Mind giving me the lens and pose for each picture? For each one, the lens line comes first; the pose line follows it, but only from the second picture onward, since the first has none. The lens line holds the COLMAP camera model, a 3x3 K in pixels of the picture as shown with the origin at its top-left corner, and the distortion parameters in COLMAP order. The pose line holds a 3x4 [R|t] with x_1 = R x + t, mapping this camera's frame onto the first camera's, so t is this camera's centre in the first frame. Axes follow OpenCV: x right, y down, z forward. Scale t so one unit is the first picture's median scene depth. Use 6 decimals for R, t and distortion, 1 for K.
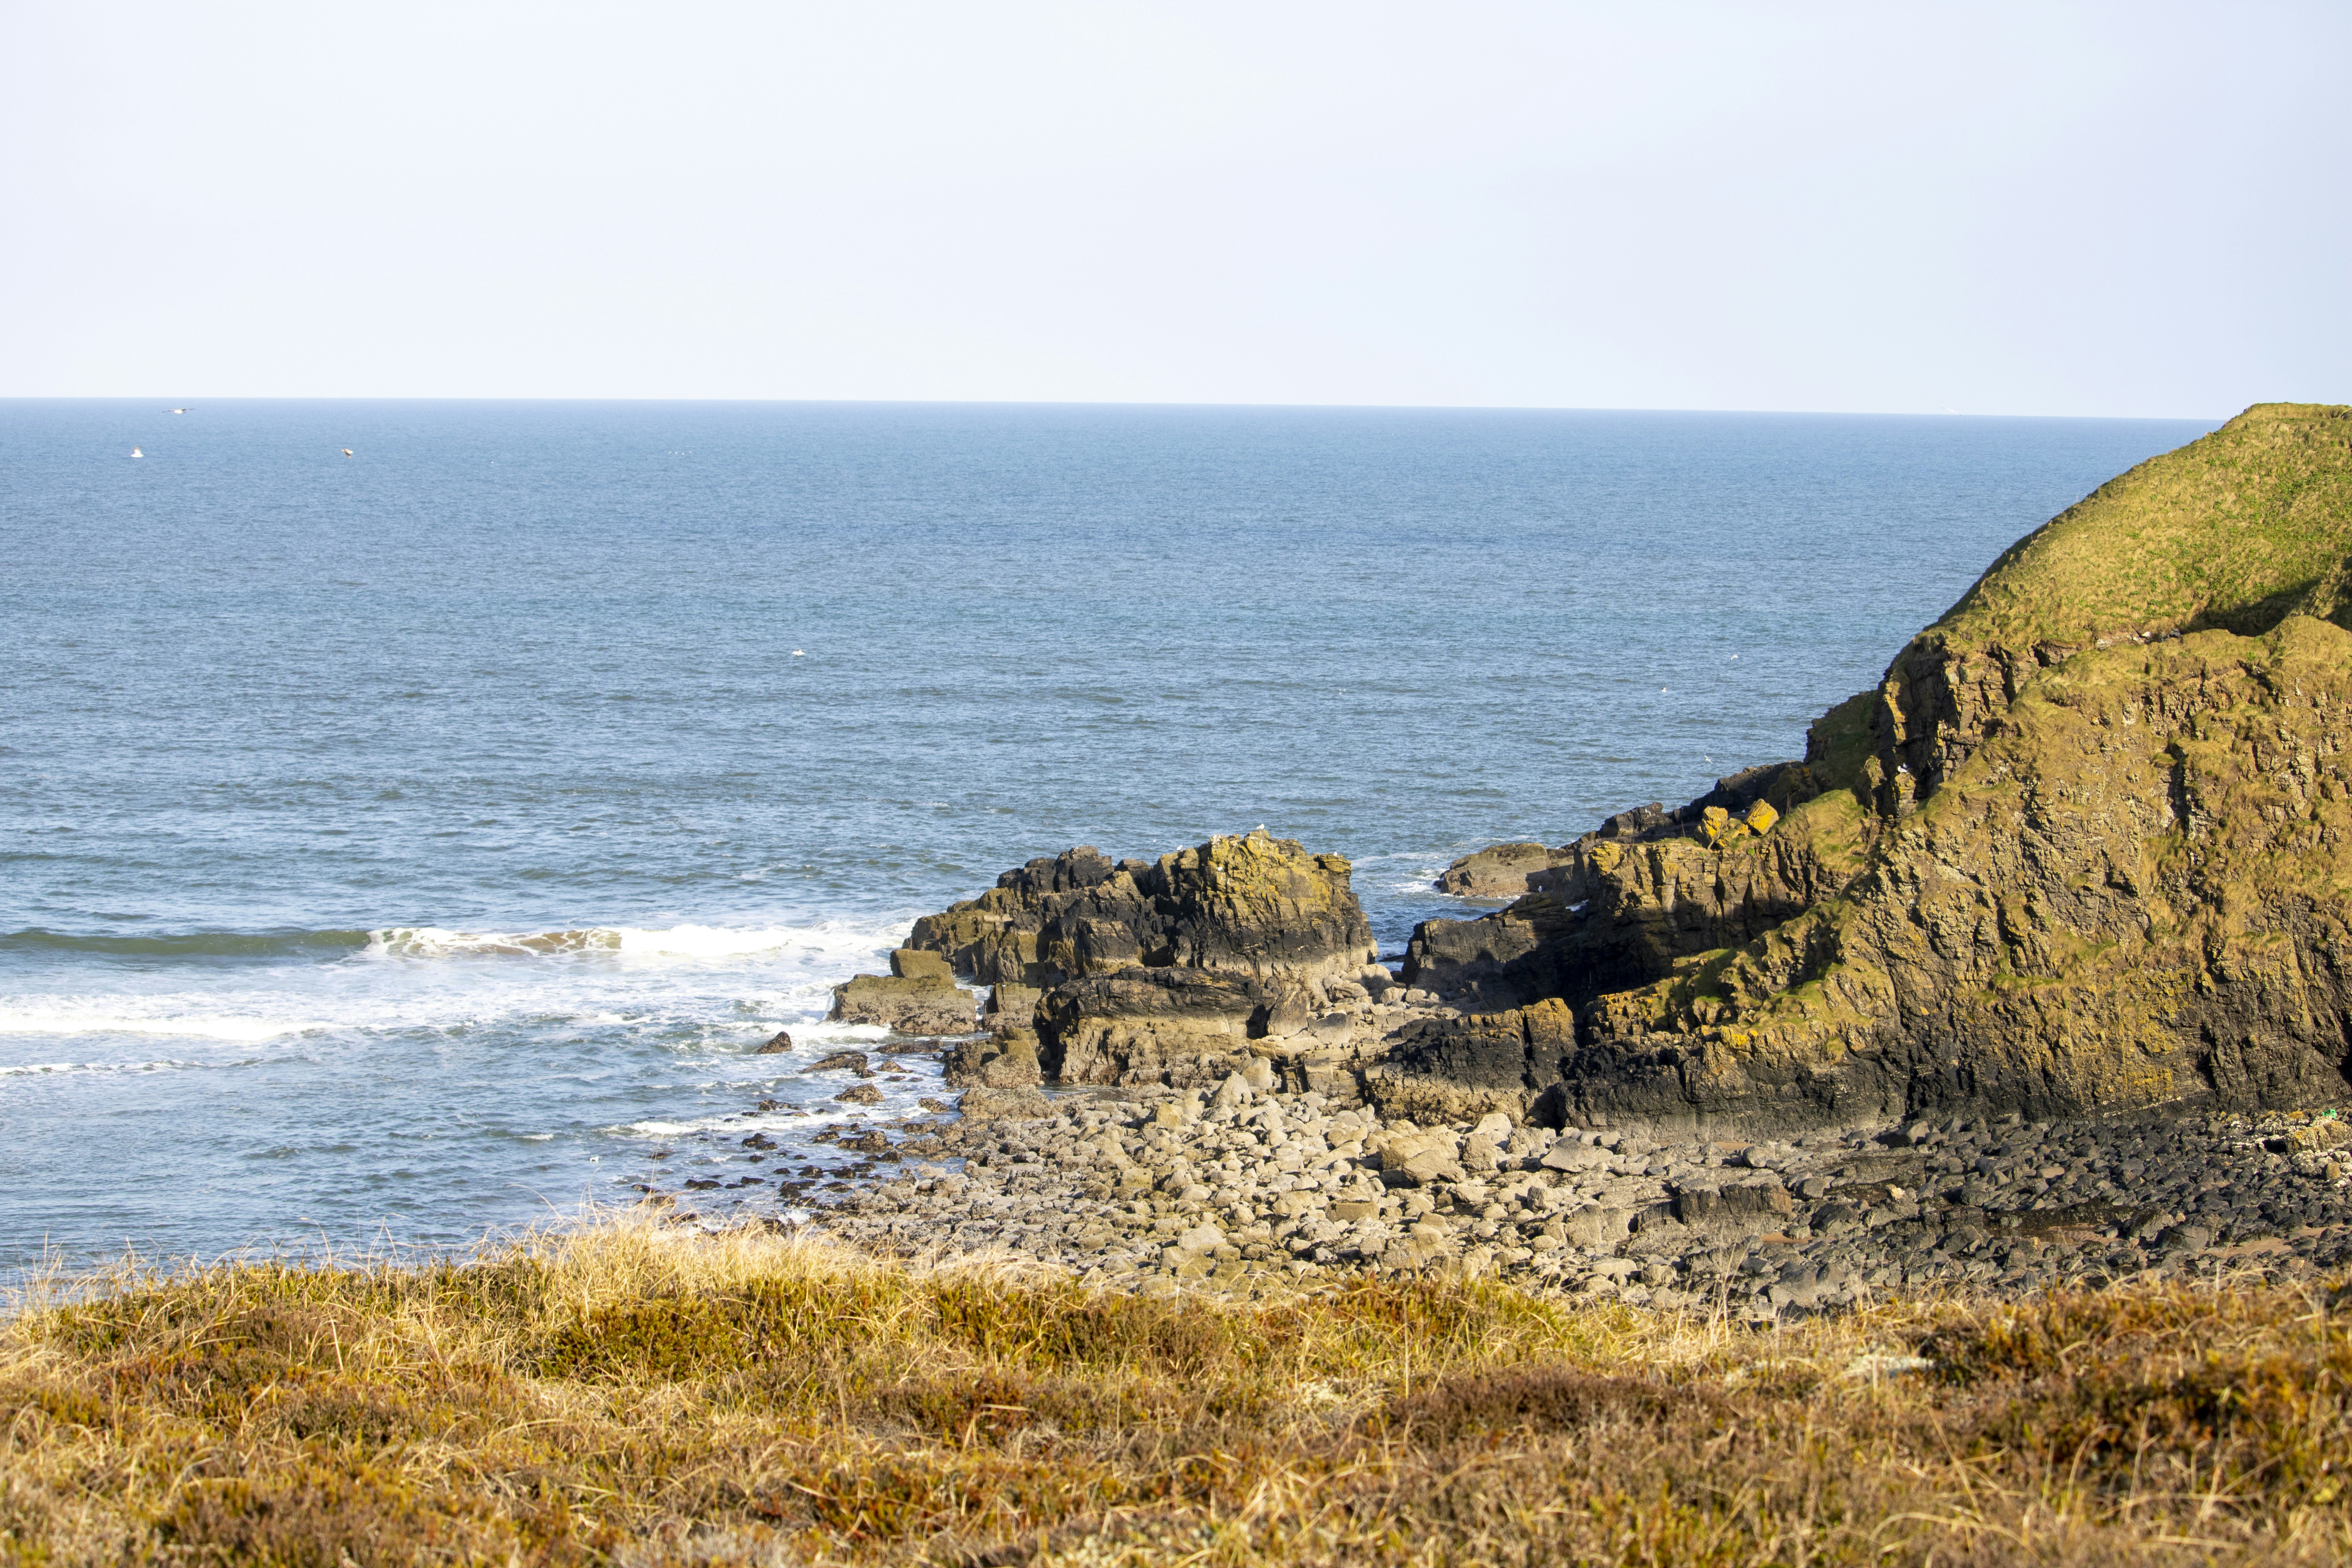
lens RADIAL K [[5551.8, 0, 1176.4], [0, 5551.8, 783.3], [0, 0, 1]] dist [-0.431926, 0.000000]
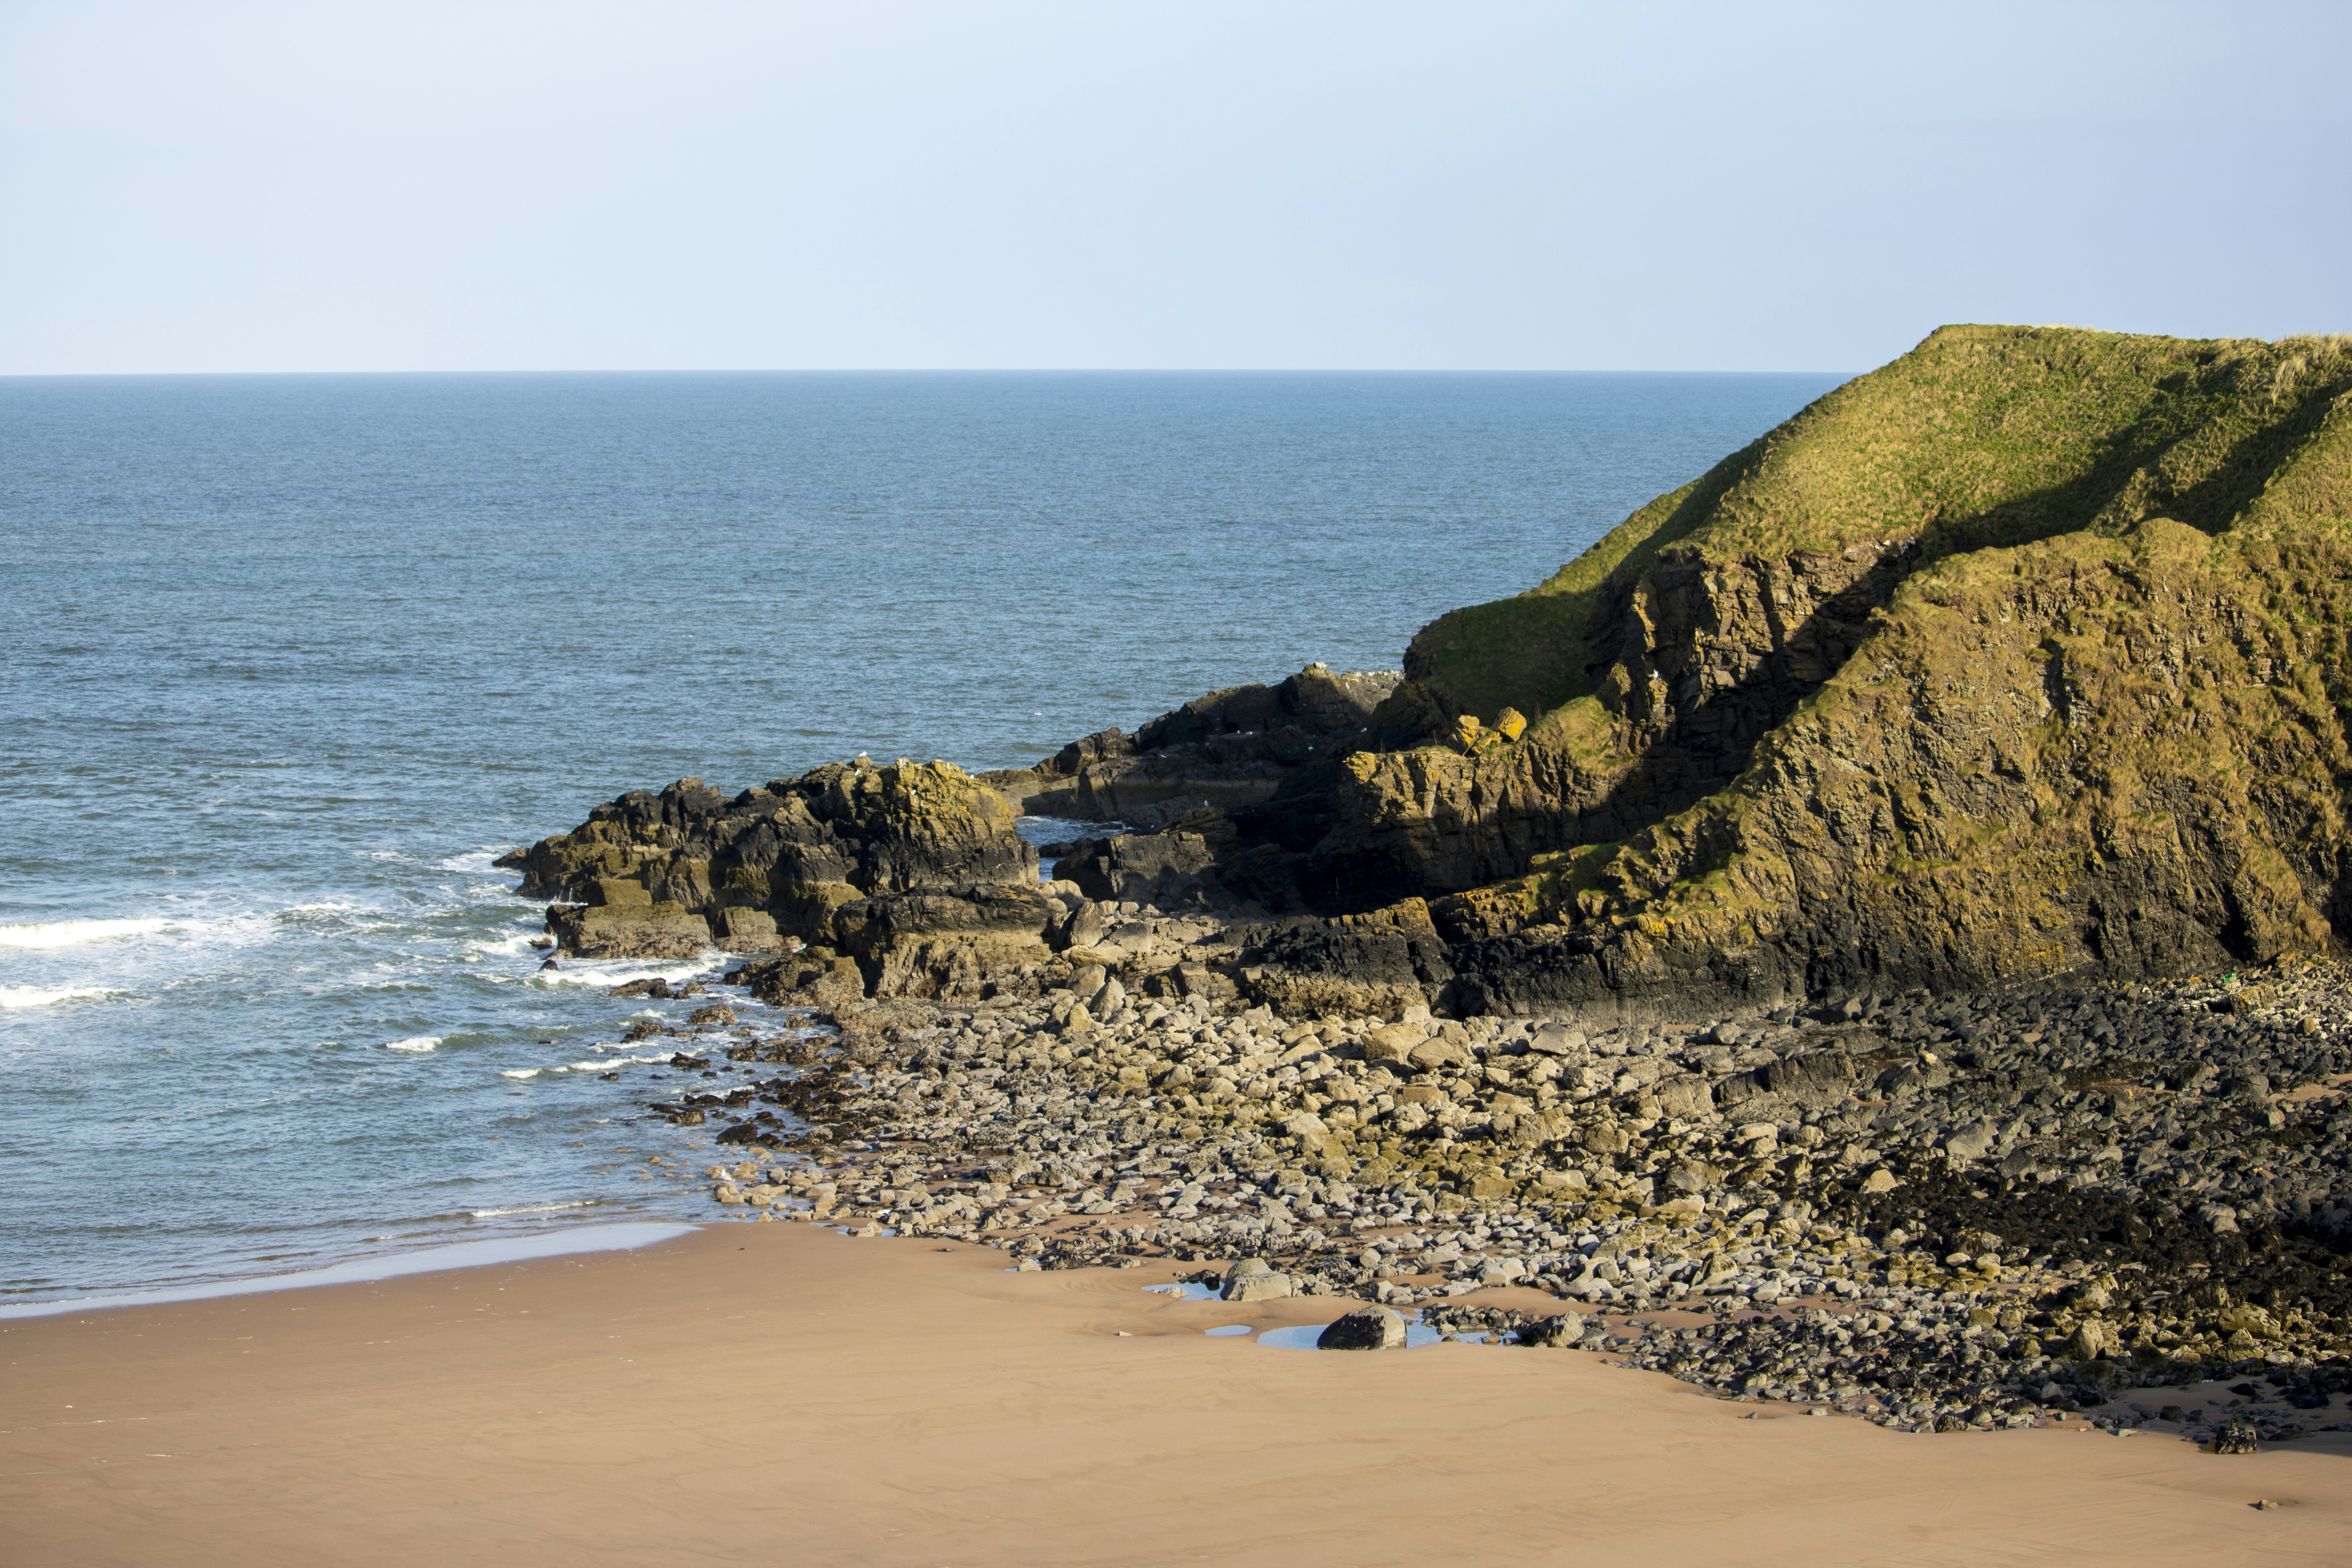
lens RADIAL K [[5551.8, 0, 1175.3], [0, 5551.8, 784.8], [0, 0, 1]] dist [-0.431926, 0.000000]
pose [[0.976982, -0.025051, 0.211847, -0.202001], [0.023330, 0.999671, 0.010620, 0.005534], [-0.212044, -0.005433, 0.977245, -0.013414]]
